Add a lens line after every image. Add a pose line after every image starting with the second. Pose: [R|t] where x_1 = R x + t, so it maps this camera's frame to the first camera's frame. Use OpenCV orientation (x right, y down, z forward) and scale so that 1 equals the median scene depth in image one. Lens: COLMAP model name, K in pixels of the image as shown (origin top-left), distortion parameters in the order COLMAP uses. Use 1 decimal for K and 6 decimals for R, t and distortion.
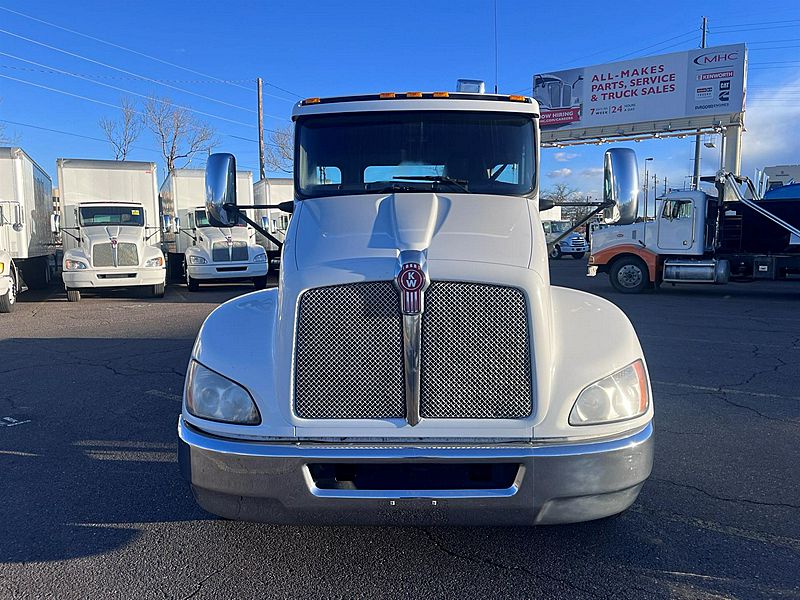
lens RADIAL K [[595.8, 0, 415.1], [0, 595.8, 299.4], [0, 0, 1]] dist [0.022756, -0.024790]
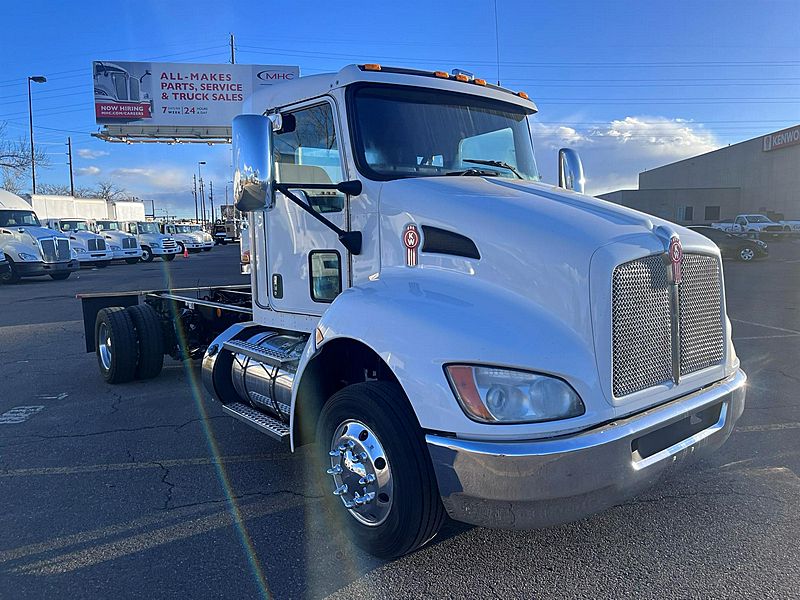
lens RADIAL K [[595.8, 0, 383.4], [0, 595.8, 297.1], [0, 0, 1]] dist [0.022756, -0.024790]
pose [[0.764953, -0.073828, 0.639841, -0.078779], [0.079308, 0.996646, 0.020181, -0.001158], [-0.639185, 0.035307, 0.768243, 0.034384]]
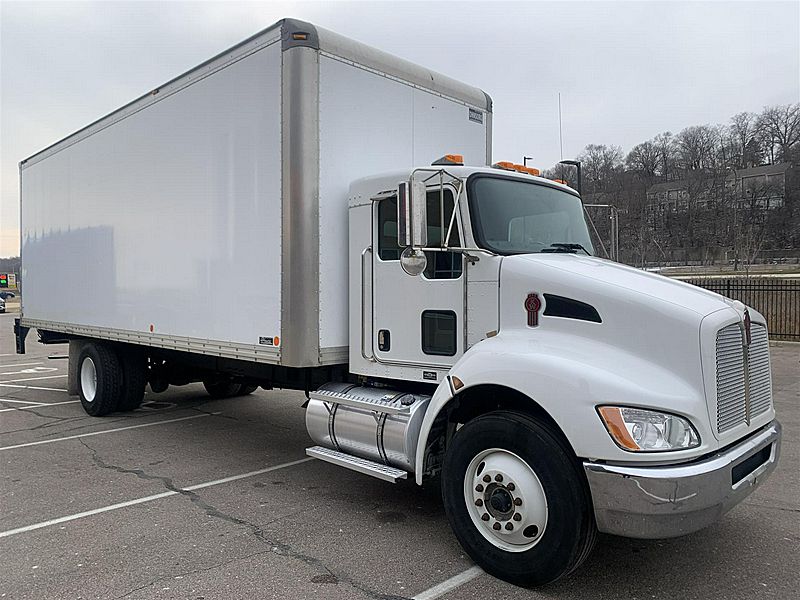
lens RADIAL K [[595.8, 0, 397.1], [0, 595.8, 302.9], [0, 0, 1]] dist [0.022756, -0.024790]
pose [[0.702194, -0.003759, 0.711976, -0.111761], [0.060760, 0.996654, -0.054663, -0.003400], [-0.709388, 0.081644, 0.700073, 0.040840]]
